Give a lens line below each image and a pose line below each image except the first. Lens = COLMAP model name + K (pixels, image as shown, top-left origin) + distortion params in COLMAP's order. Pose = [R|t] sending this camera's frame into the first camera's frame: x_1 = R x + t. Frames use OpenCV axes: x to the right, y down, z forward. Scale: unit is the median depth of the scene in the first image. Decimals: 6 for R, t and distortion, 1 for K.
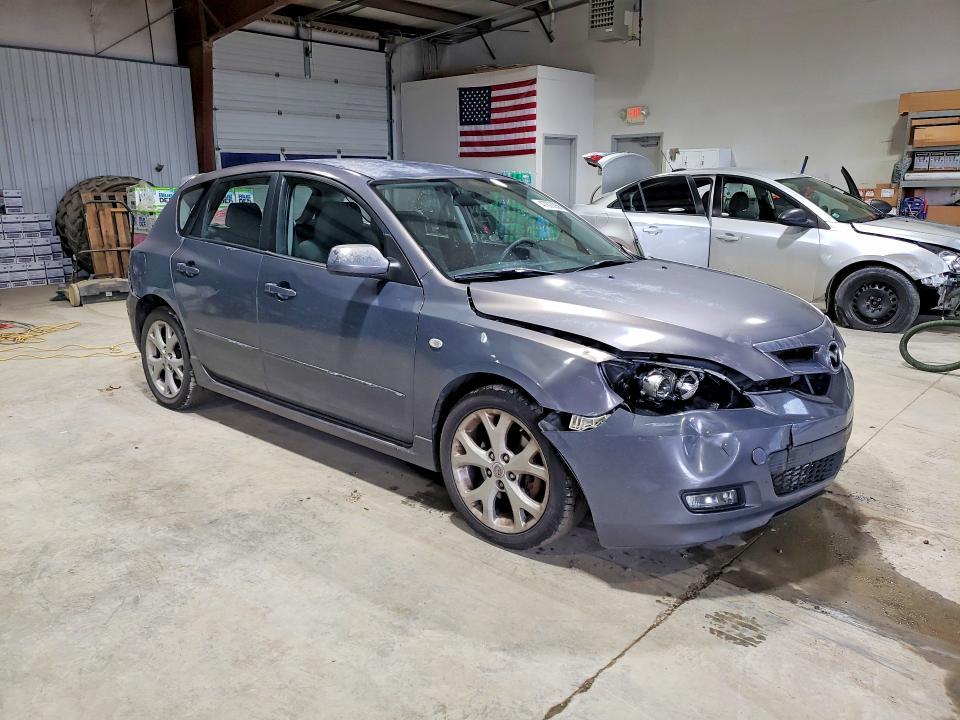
lens RADIAL K [[736.5, 0, 480.0], [0, 736.5, 360.0], [0, 0, 1]] dist [0.007243, -0.001009]
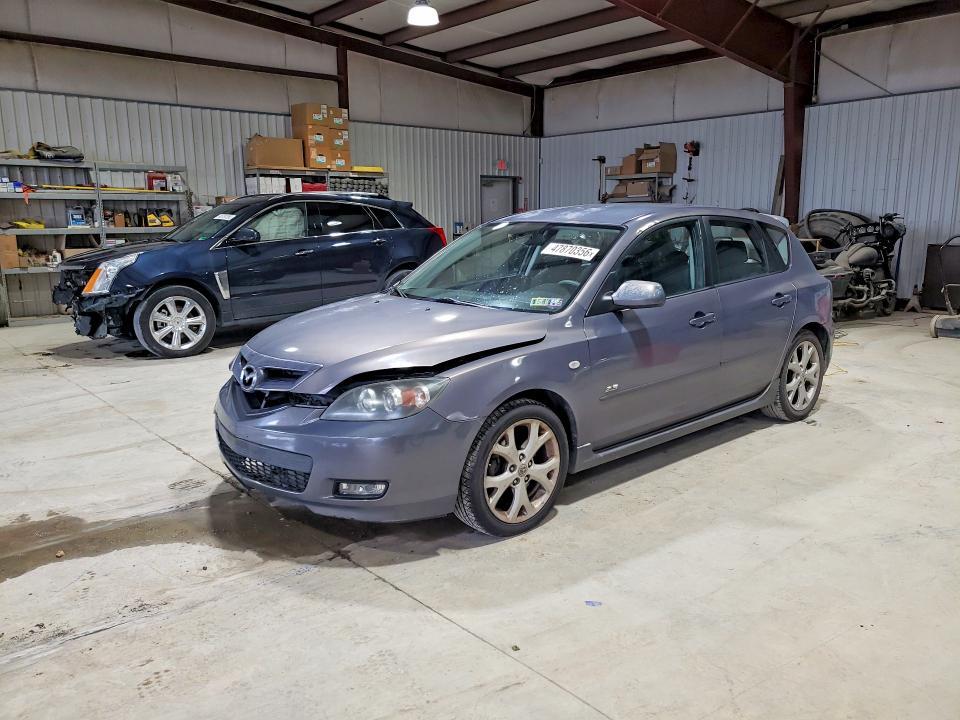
lens RADIAL K [[736.5, 0, 480.0], [0, 736.5, 360.0], [0, 0, 1]] dist [0.007243, -0.001009]
pose [[-0.105939, 0.193953, -0.975274, 1.372988], [-0.232428, 0.948794, 0.213934, -0.321714], [0.966827, 0.249345, -0.055434, 1.215467]]
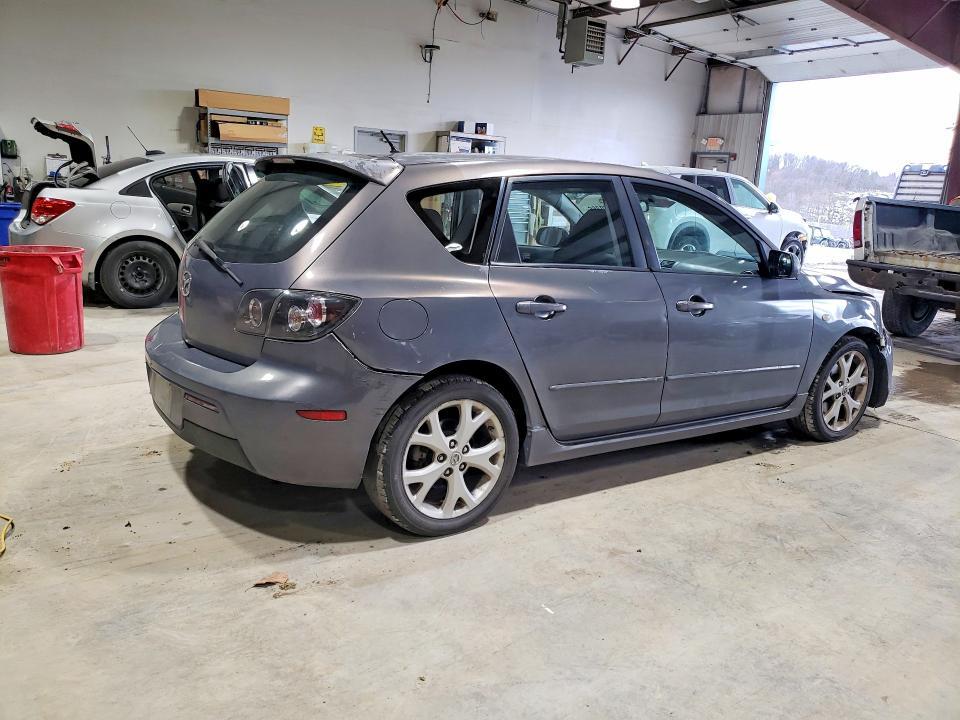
lens RADIAL K [[736.5, 0, 480.0], [0, 736.5, 360.0], [0, 0, 1]] dist [0.007243, -0.001009]
pose [[0.253149, -0.203877, 0.945701, -1.401117], [0.169233, 0.971801, 0.164203, -0.256611], [-0.952510, 0.118476, 0.280513, 1.113810]]
